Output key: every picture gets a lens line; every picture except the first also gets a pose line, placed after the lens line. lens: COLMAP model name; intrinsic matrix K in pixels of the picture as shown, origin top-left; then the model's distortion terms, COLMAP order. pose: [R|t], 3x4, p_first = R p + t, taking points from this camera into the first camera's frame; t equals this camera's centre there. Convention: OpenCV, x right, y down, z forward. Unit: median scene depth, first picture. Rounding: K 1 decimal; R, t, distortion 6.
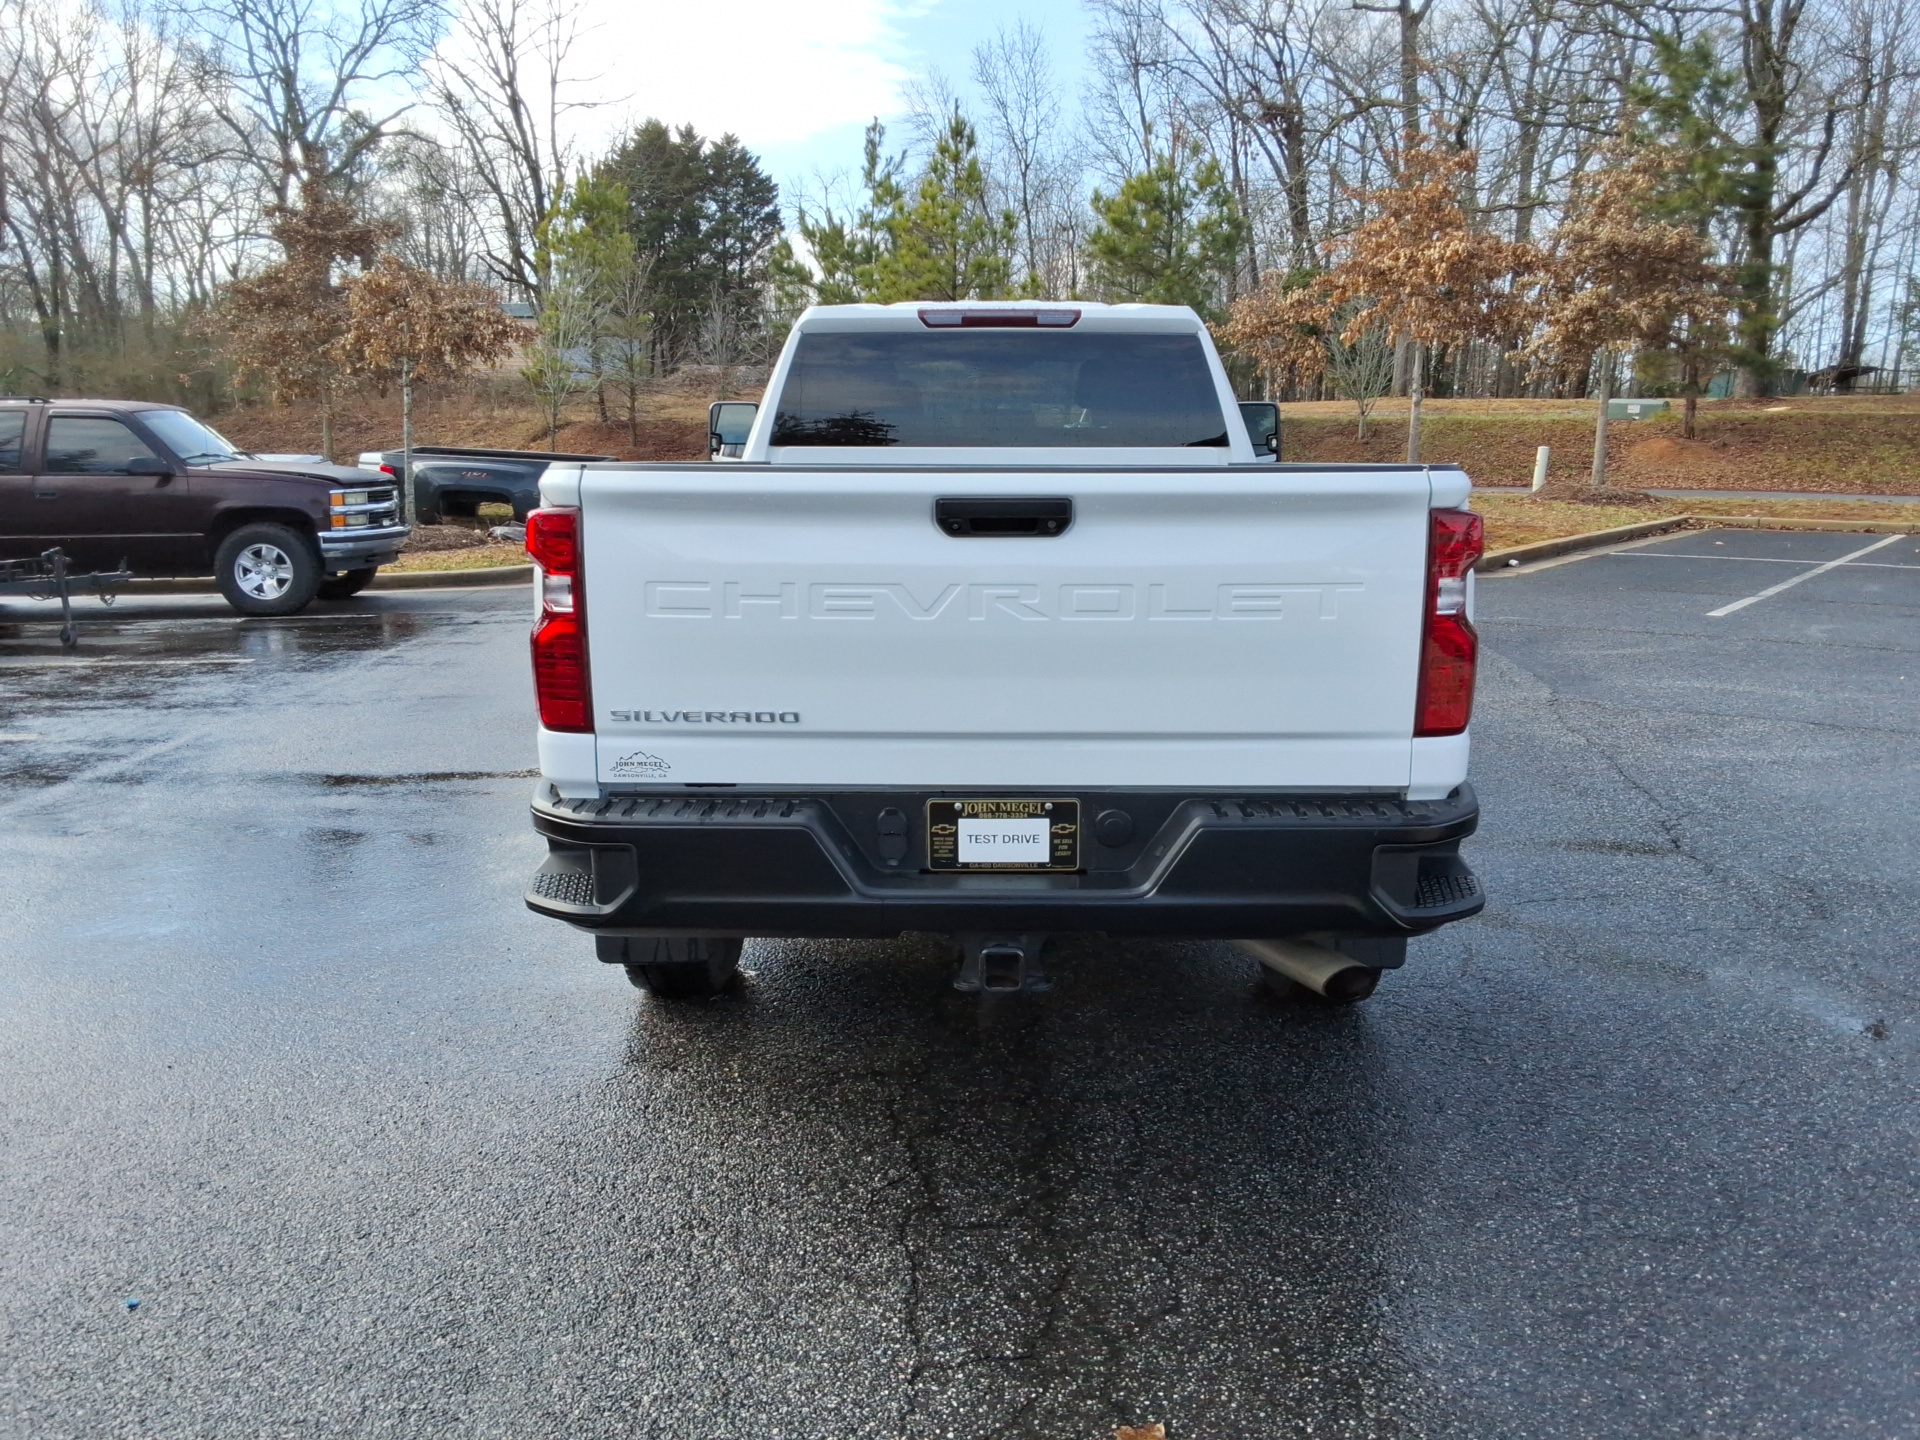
lens RADIAL K [[1535.4, 0, 976.1], [0, 1535.4, 698.6], [0, 0, 1]] dist [0.140187, -0.215117]
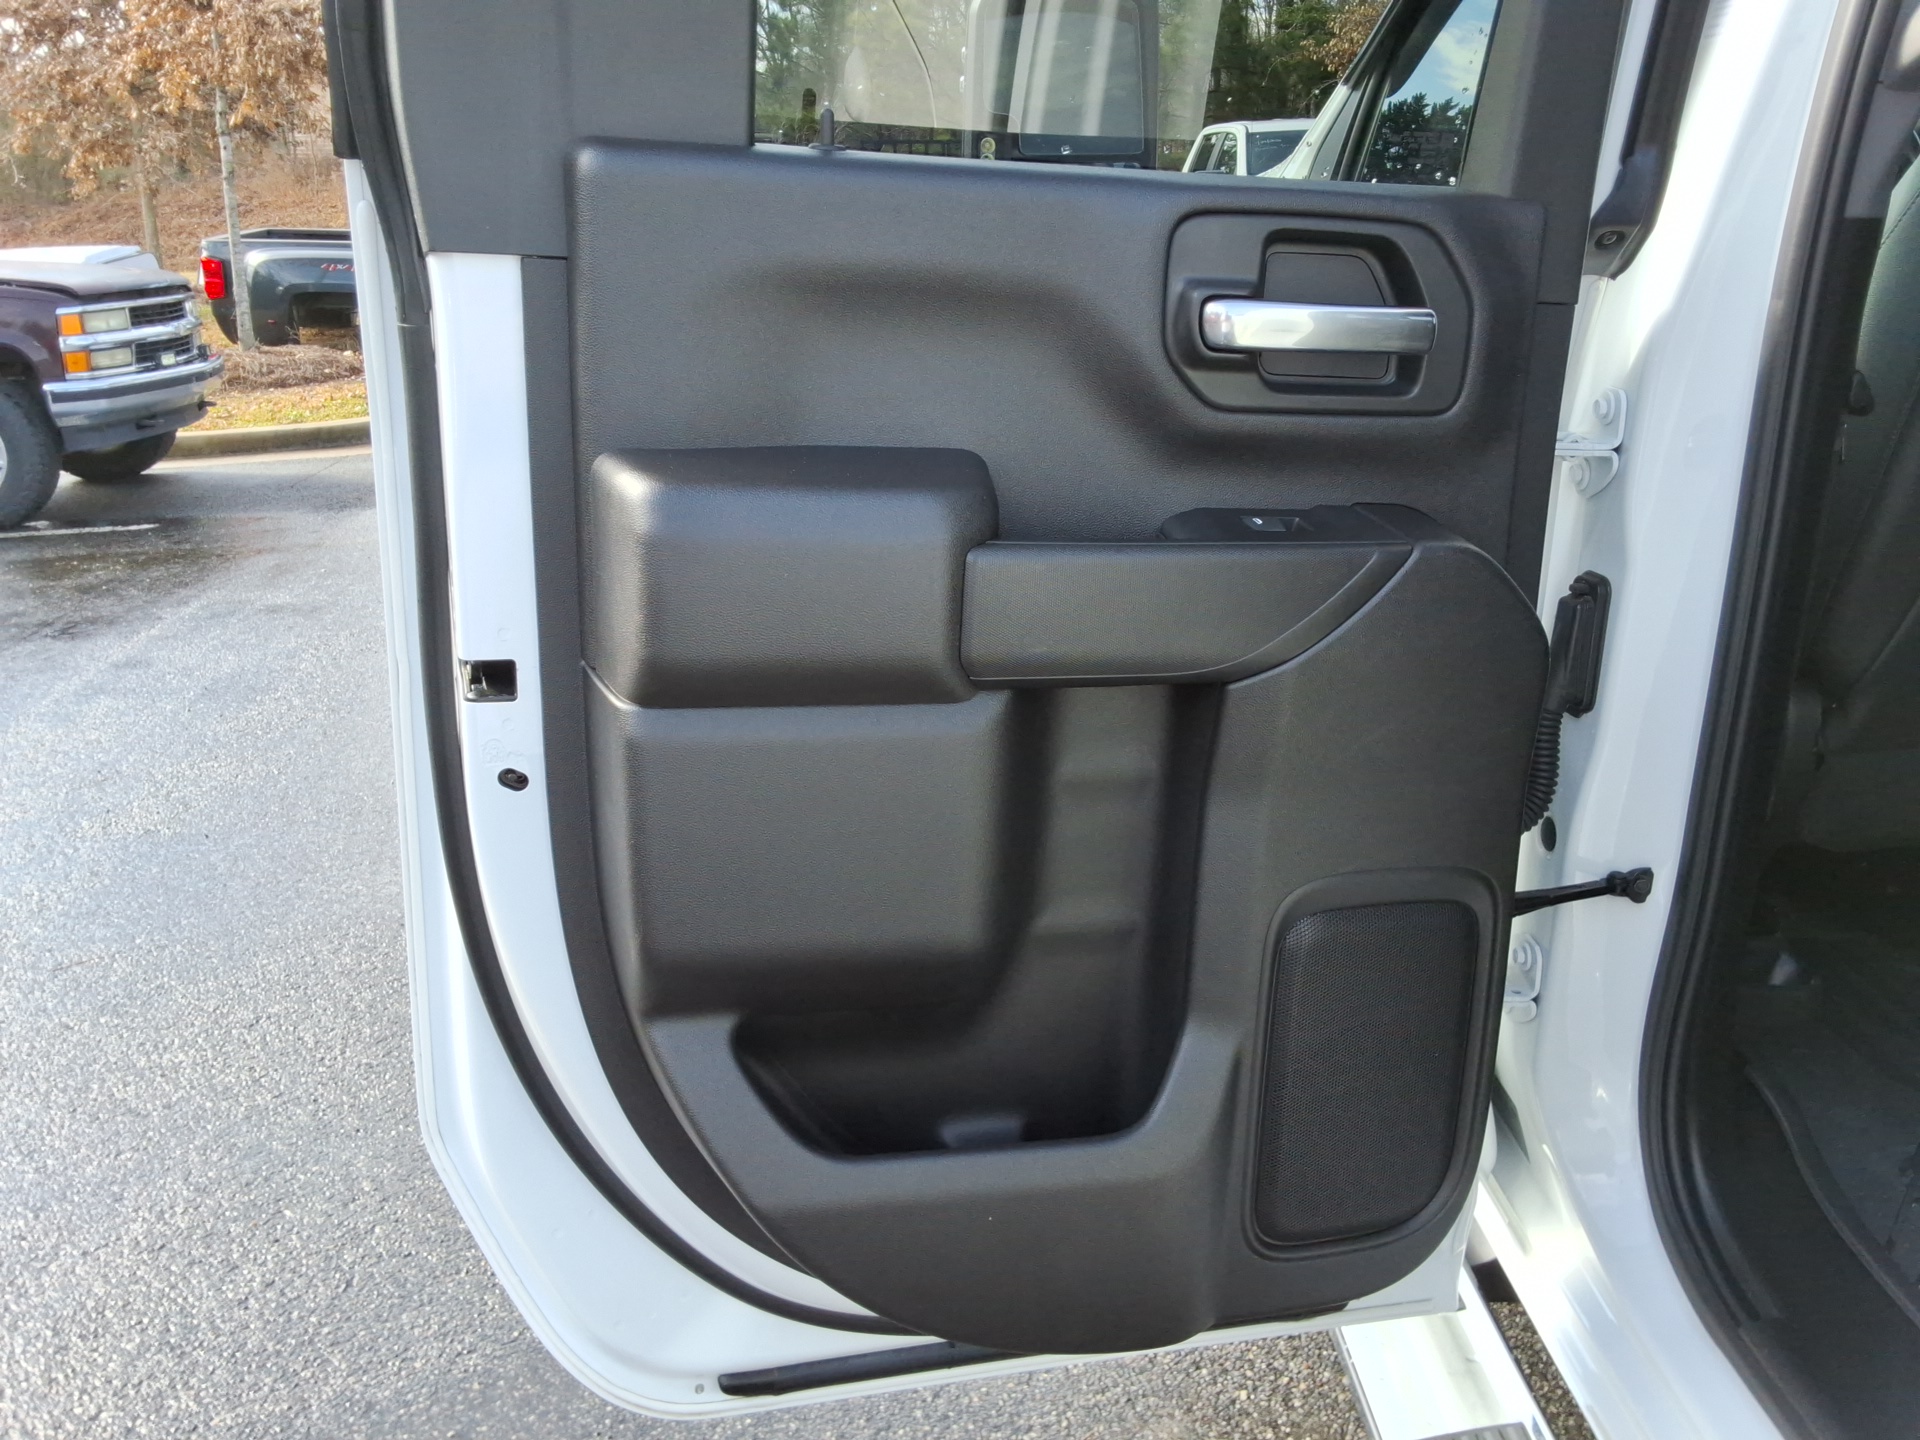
lens RADIAL K [[1547.4, 0, 985.0], [0, 1547.4, 694.2], [0, 0, 1]] dist [0.093979, -0.151311]
pose [[0.998833, -0.031487, 0.036619, -0.071853], [0.026323, 0.990654, 0.133834, -0.044430], [-0.040490, -0.132714, 0.990327, 0.289377]]
